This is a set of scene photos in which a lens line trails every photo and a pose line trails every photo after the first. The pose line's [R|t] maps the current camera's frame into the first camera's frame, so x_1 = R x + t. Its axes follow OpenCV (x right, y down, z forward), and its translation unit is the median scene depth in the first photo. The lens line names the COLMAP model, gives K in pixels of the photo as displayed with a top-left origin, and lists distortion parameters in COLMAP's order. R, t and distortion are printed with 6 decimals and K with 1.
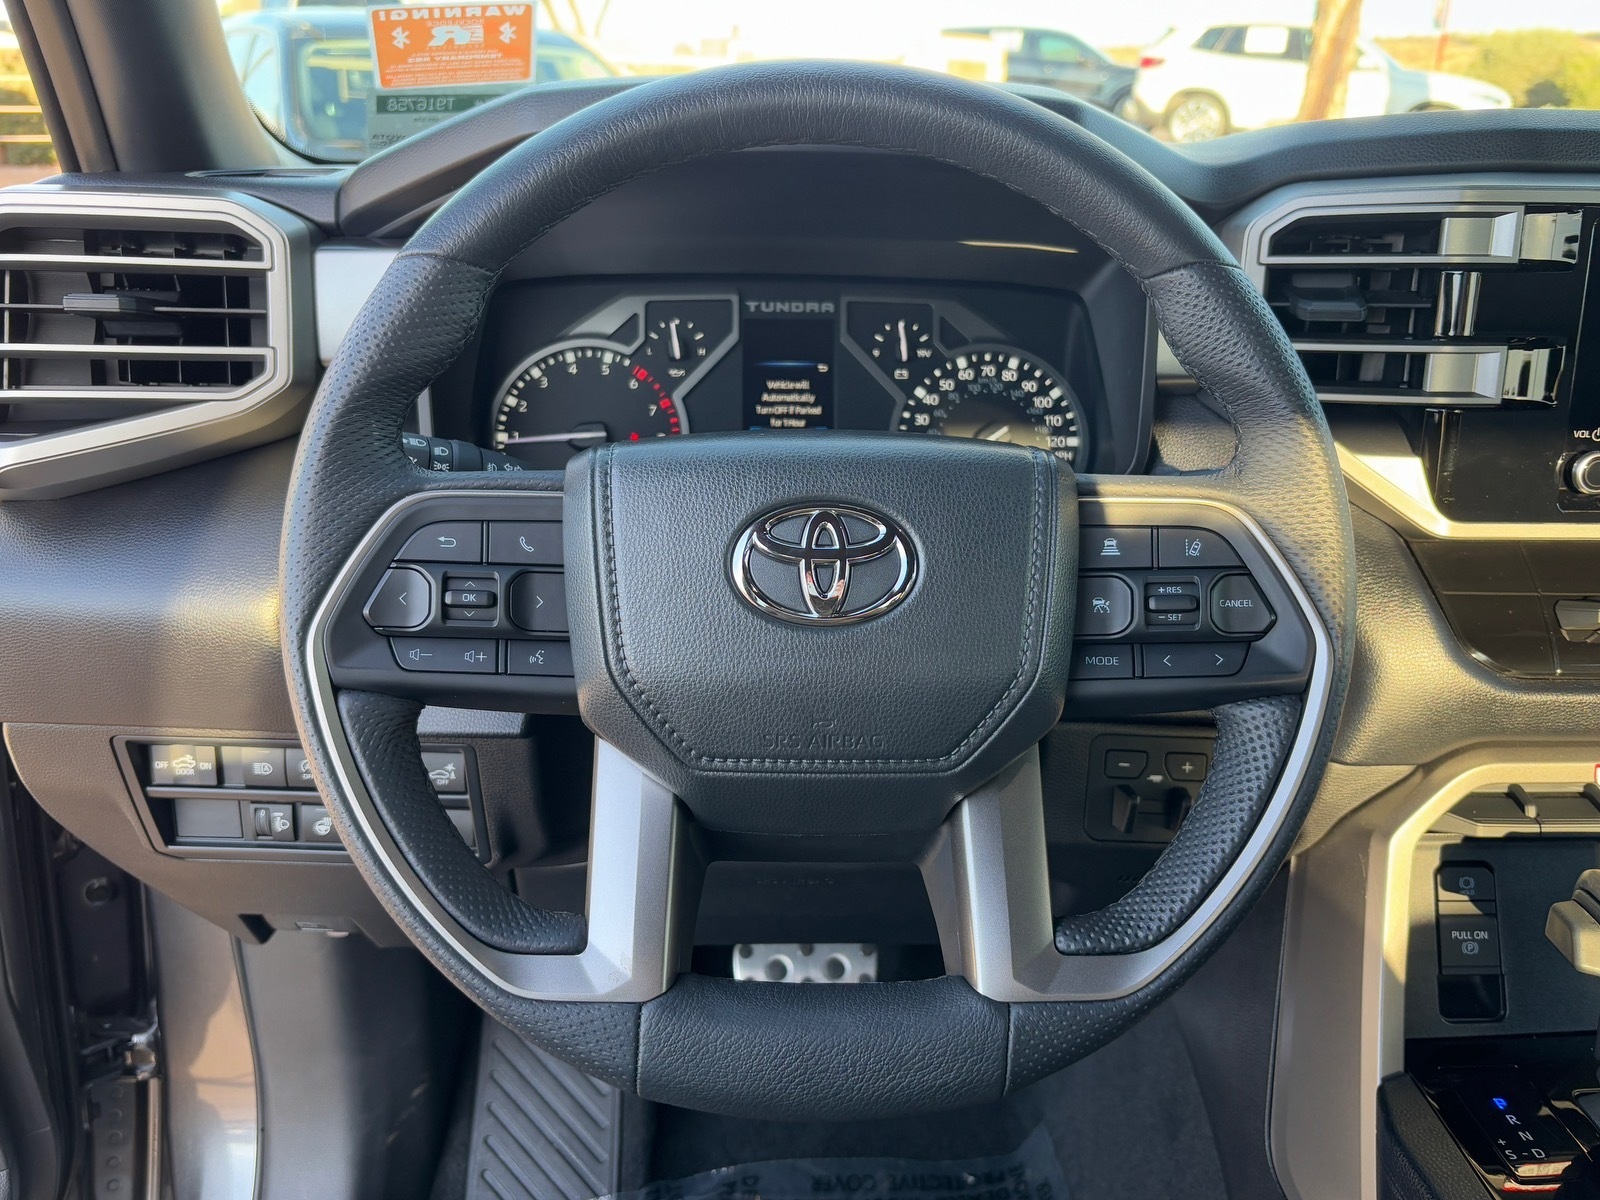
lens RADIAL K [[1309.0, 0, 784.1], [0, 1309.0, 591.3], [0, 0, 1]] dist [0.158441, -0.437049]
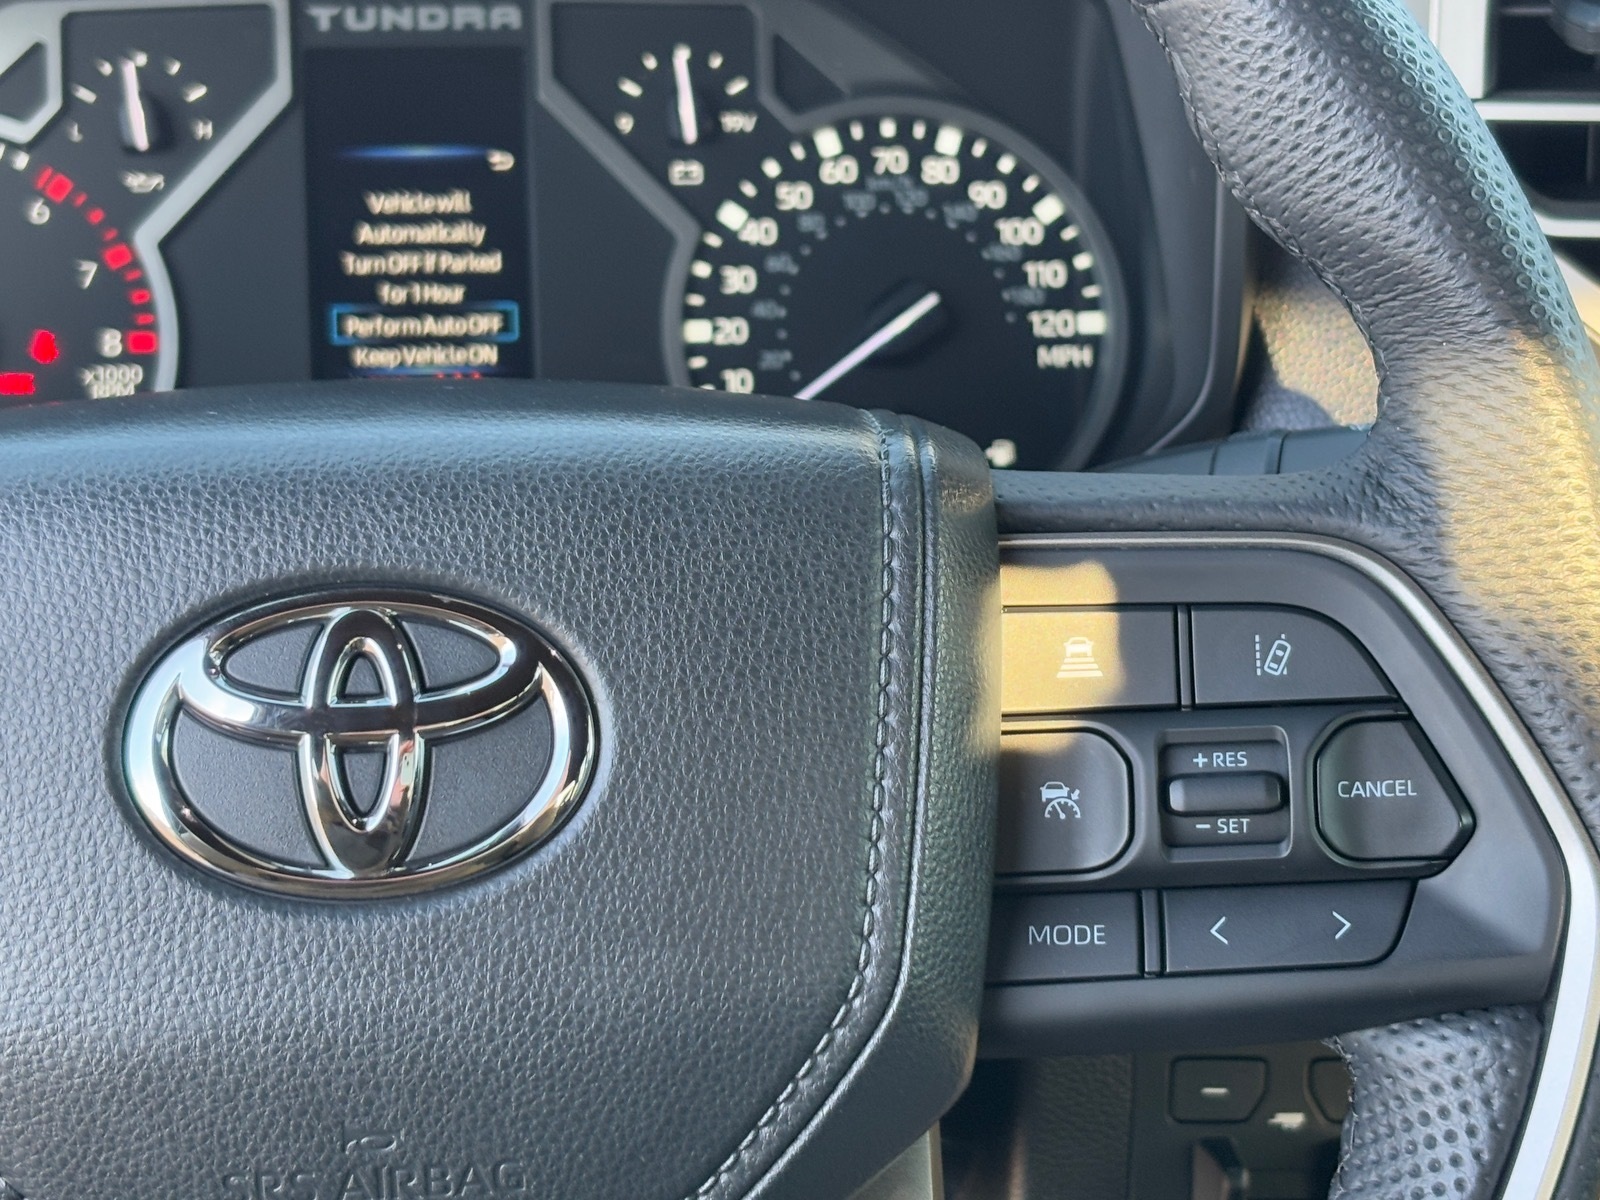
lens RADIAL K [[2908.3, 0, 806.8], [0, 2908.3, 595.5], [0, 0, 1]] dist [0.261002, -1.354553]
pose [[0.997926, -0.034638, 0.054249, 0.072405], [0.033488, 0.999198, 0.021970, -0.049186], [-0.054967, -0.020108, 0.998286, 0.058057]]
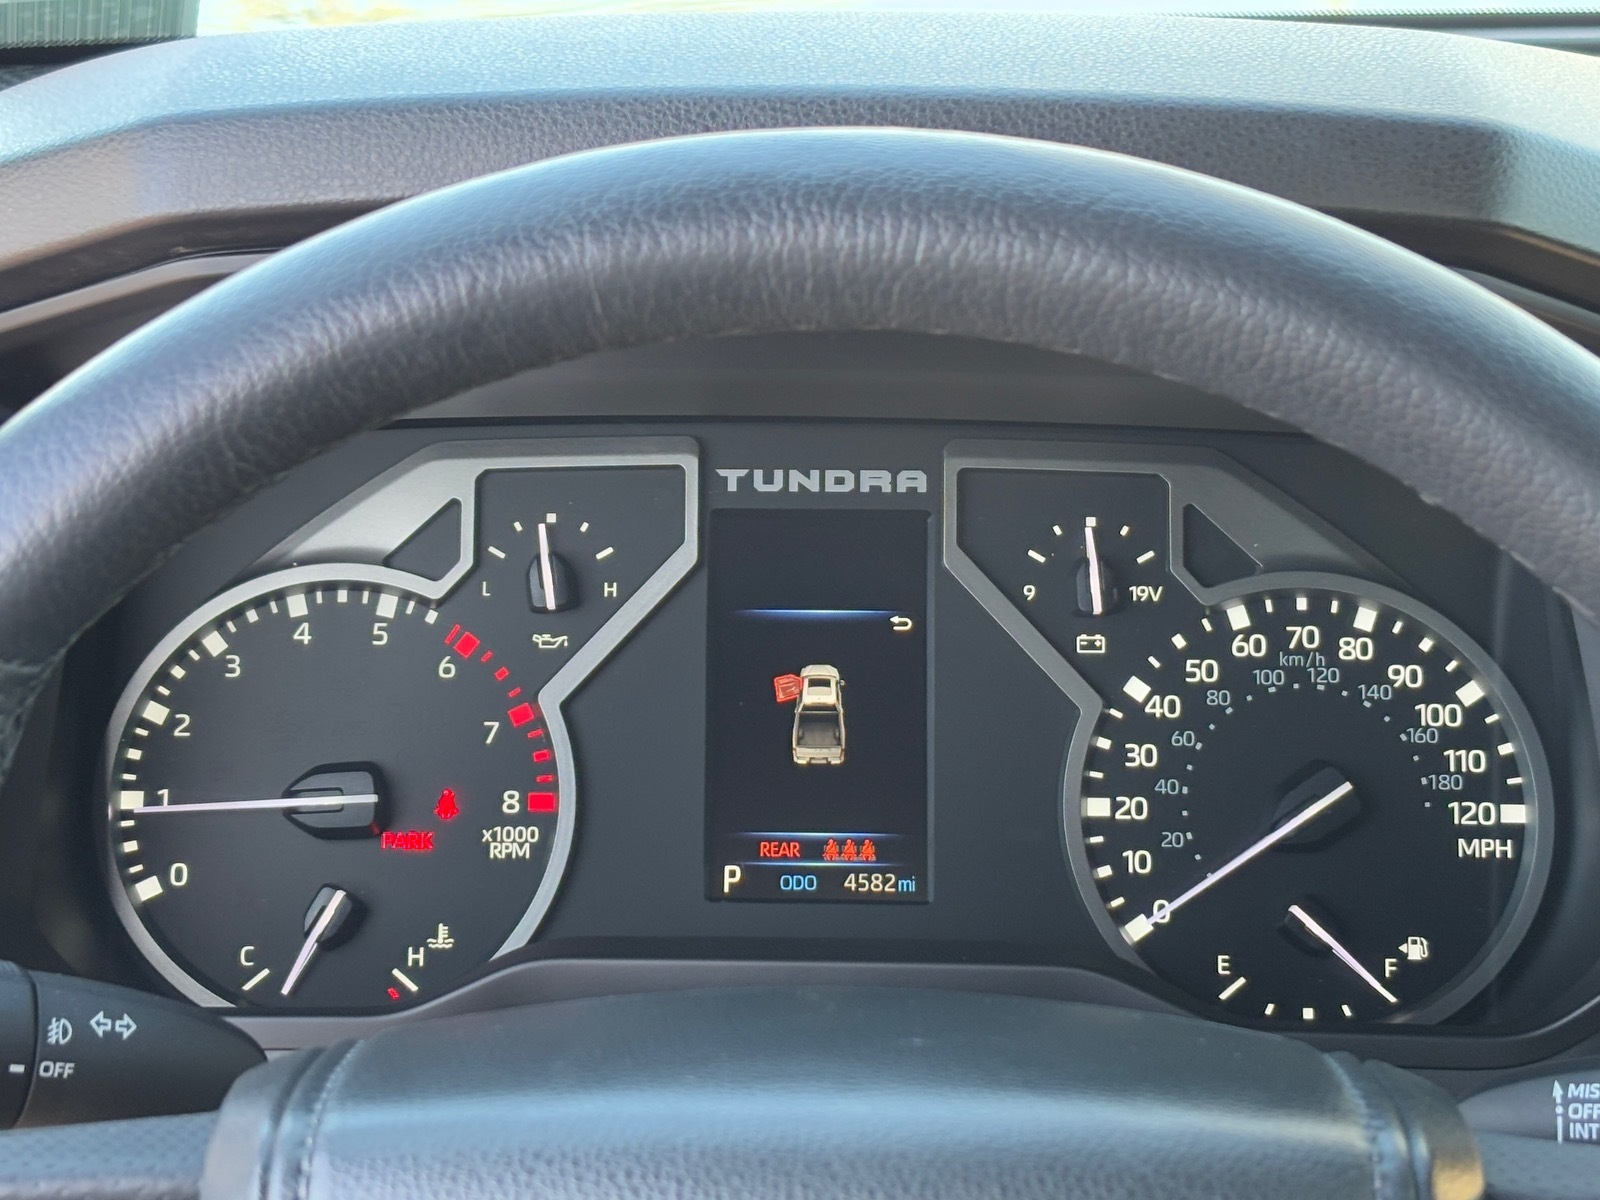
lens RADIAL K [[3009.3, 0, 754.9], [0, 3009.3, 599.2], [0, 0, 1]] dist [0.194844, -0.327290]
pose [[0.998796, 0.002183, -0.048999, 0.030216], [-0.003652, 0.999546, -0.029904, -0.151242], [0.048911, 0.030047, 0.998351, 0.047965]]
